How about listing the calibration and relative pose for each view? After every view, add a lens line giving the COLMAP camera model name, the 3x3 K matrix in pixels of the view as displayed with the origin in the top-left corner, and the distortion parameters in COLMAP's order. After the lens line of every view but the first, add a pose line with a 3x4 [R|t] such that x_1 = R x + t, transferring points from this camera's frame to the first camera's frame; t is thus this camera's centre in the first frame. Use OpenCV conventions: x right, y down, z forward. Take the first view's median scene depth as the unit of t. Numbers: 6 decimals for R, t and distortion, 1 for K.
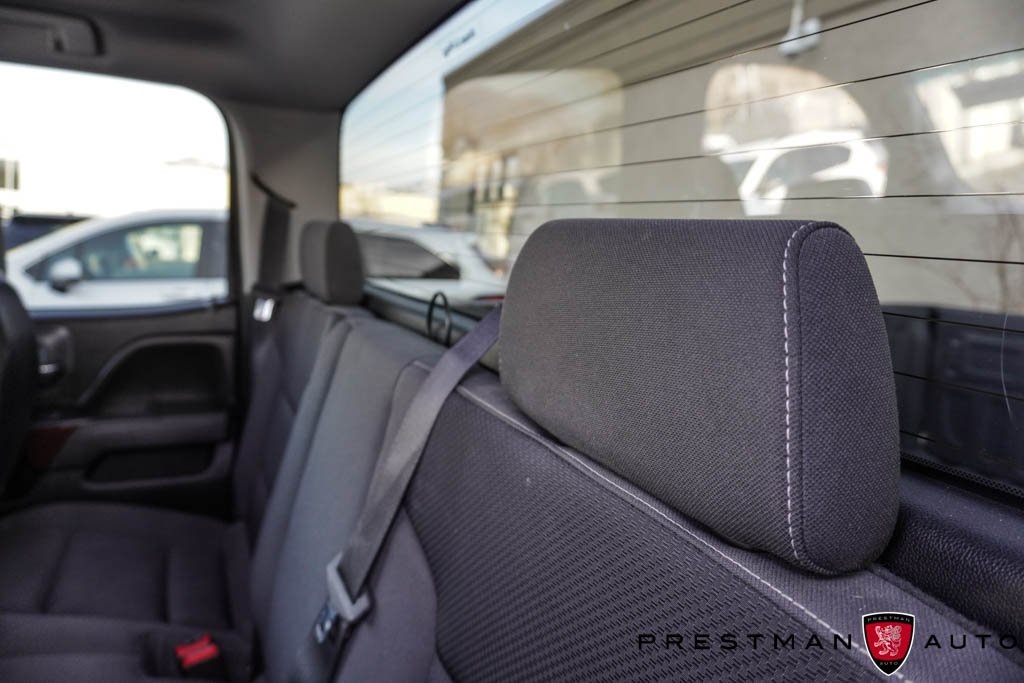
lens RADIAL K [[696.0, 0, 512.9], [0, 696.0, 340.8], [0, 0, 1]] dist [-0.007331, -0.006821]
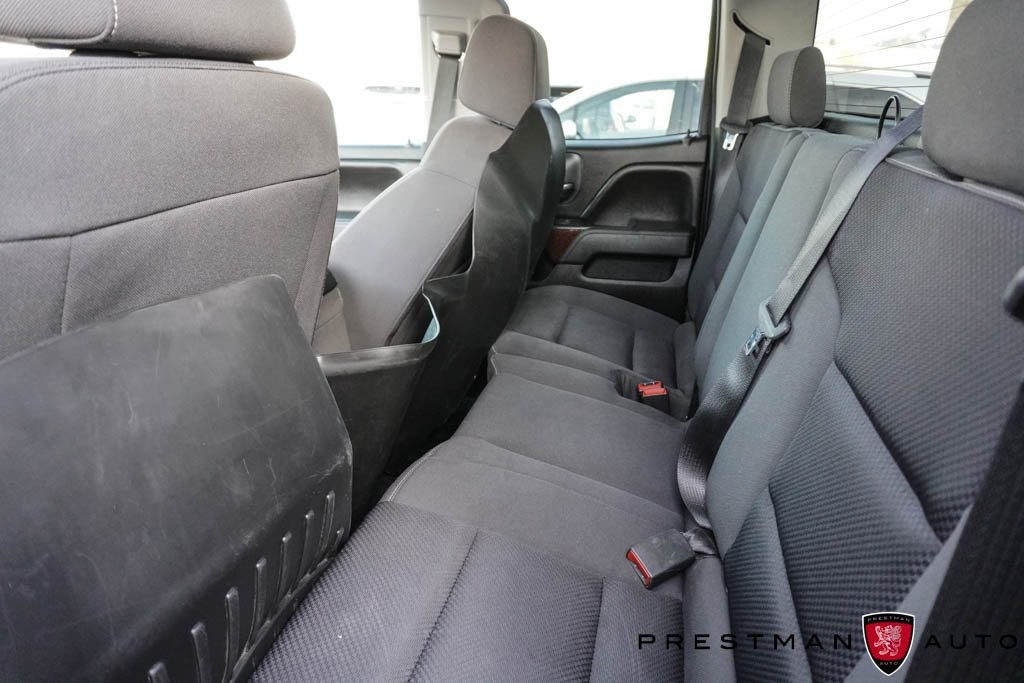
lens RADIAL K [[696.0, 0, 511.3], [0, 696.0, 341.9], [0, 0, 1]] dist [-0.007331, -0.006821]
pose [[0.805481, 0.164723, -0.569269, 0.060946], [-0.060640, 0.978461, 0.197325, 0.082022], [0.589511, -0.124421, 0.798120, -0.177777]]
